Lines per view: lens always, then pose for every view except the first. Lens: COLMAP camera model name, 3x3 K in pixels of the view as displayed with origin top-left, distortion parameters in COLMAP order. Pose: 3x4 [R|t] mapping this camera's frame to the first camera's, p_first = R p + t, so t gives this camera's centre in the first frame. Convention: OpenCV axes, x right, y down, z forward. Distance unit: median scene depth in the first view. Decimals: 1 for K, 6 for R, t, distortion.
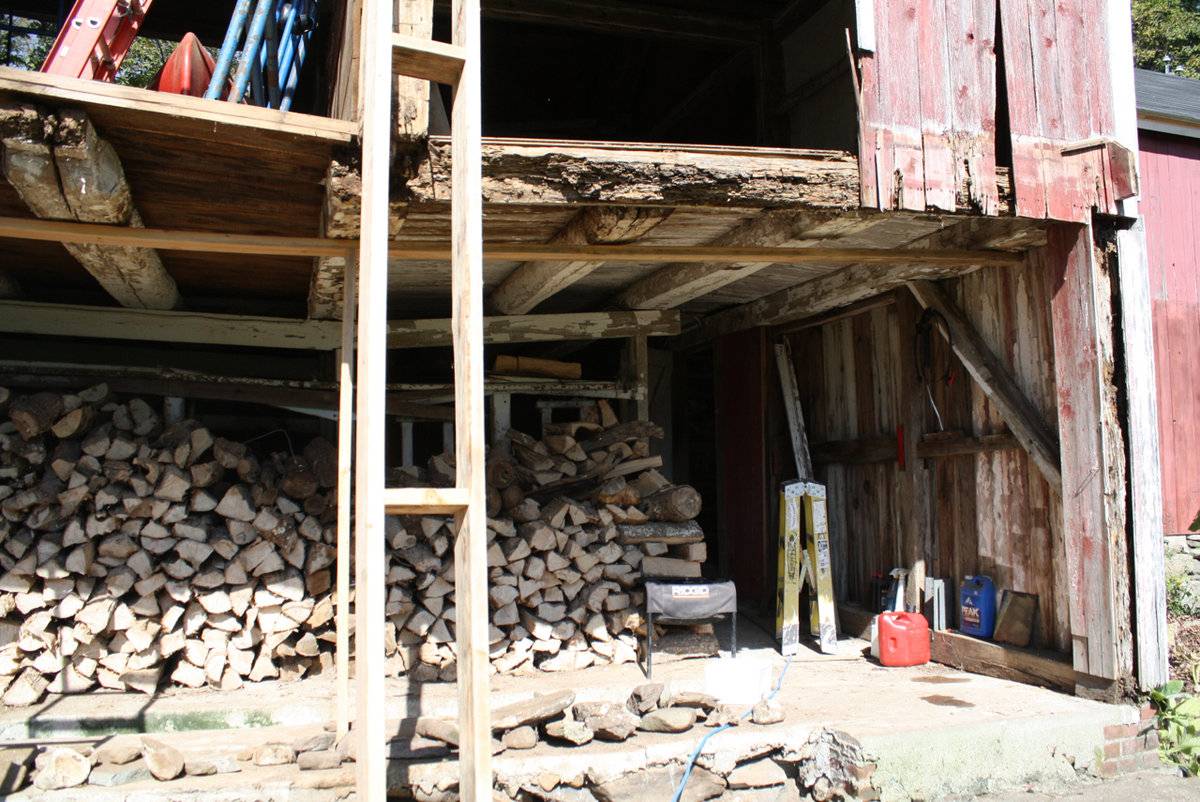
lens RADIAL K [[1024.1, 0, 600.0], [0, 1024.1, 401.0], [0, 0, 1]] dist [-0.114555, 0.011282]
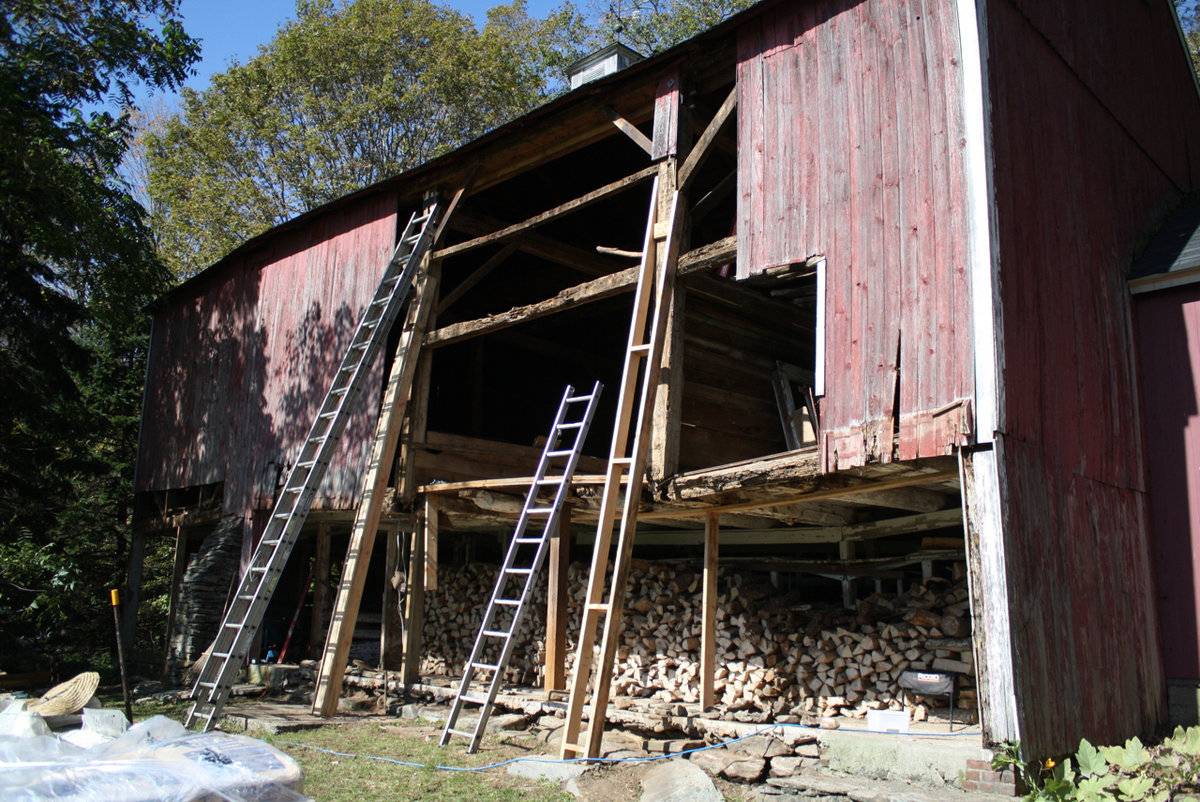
lens RADIAL K [[1024.1, 0, 600.0], [0, 1024.1, 401.0], [0, 0, 1]] dist [-0.114555, 0.011282]
pose [[0.430287, -0.179193, -0.884727, 1.632131], [0.038686, 0.982859, -0.180254, 0.017810], [0.901863, 0.043334, 0.429844, -0.259412]]
